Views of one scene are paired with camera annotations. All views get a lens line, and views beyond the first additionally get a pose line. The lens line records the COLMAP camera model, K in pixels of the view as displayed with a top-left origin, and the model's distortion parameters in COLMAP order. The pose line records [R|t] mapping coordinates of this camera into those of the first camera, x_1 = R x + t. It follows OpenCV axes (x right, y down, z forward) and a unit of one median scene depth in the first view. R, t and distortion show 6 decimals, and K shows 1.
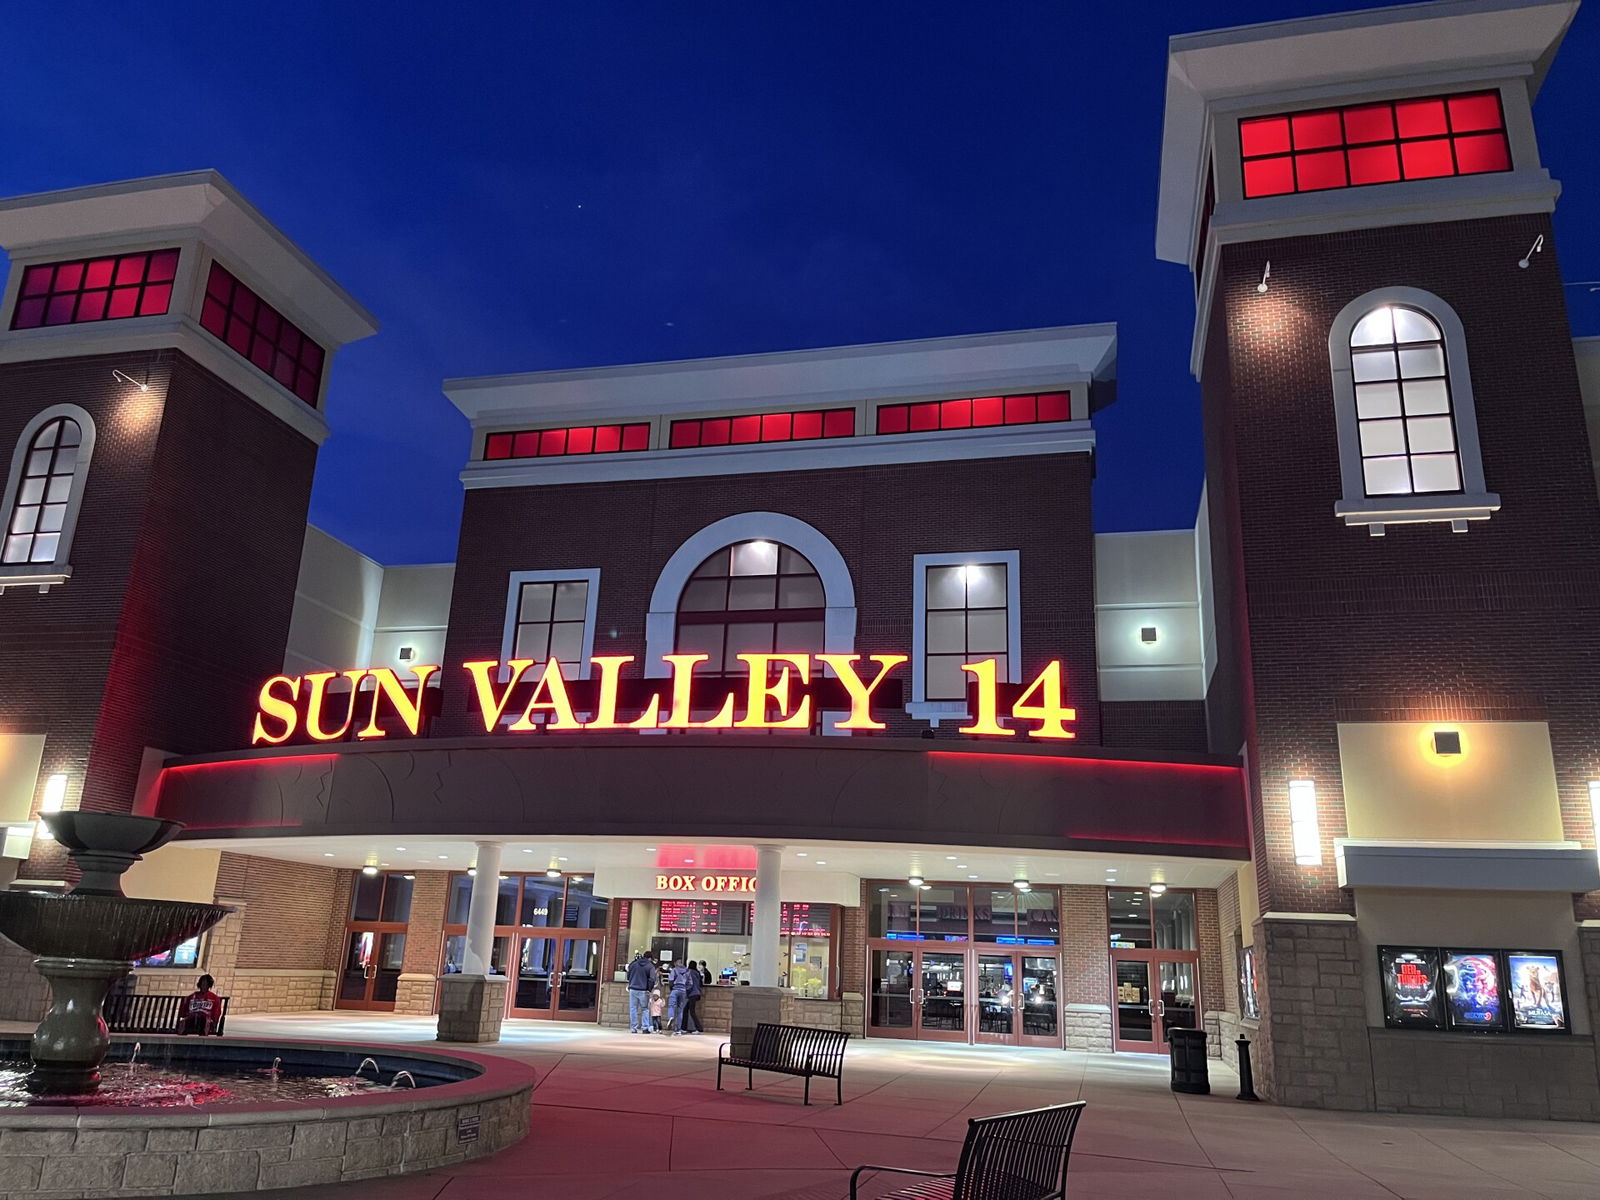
lens RADIAL K [[1198.9, 0, 800.0], [0, 1198.9, 600.0], [0, 0, 1]] dist [0.062978, -0.071017]
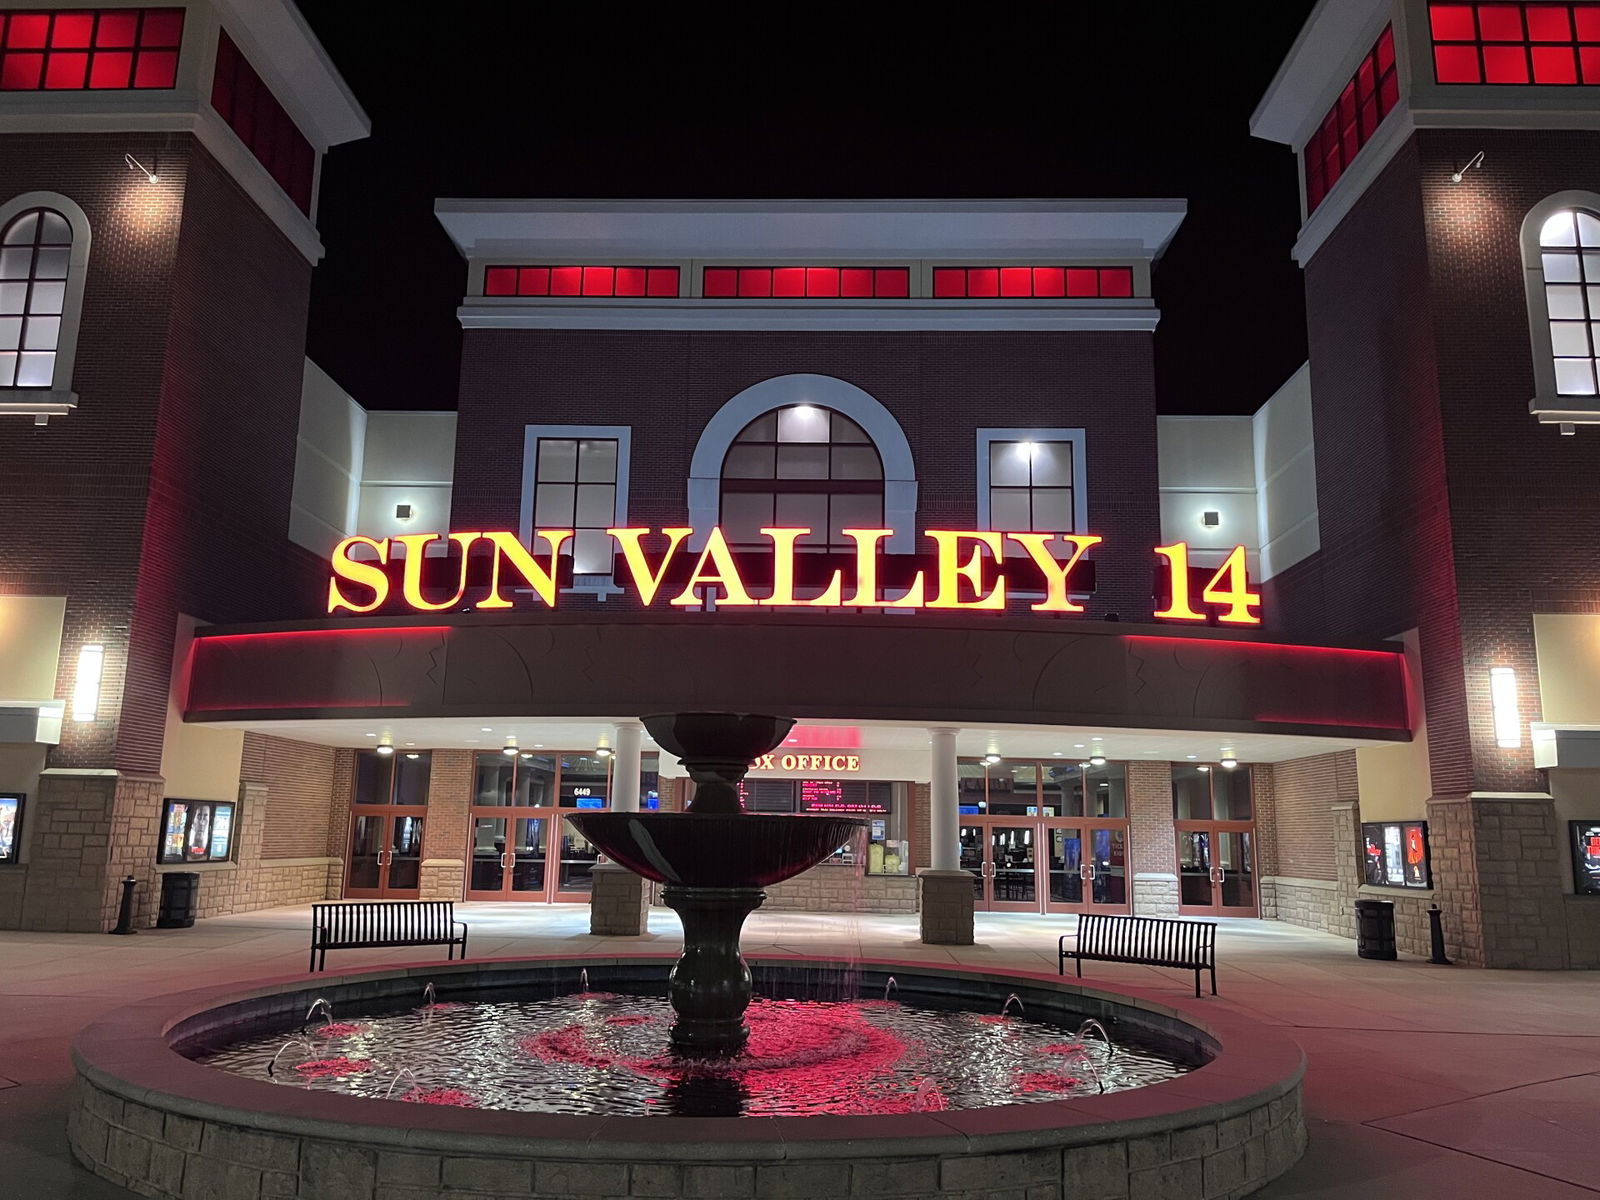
lens RADIAL K [[1197.5, 0, 800.0], [0, 1197.5, 600.0], [0, 0, 1]] dist [0.090302, -0.124276]
pose [[0.977850, 0.018177, 0.208515, -0.289349], [-0.041211, 0.993441, 0.106660, 0.002698], [-0.205208, -0.112891, 0.972186, 0.079930]]
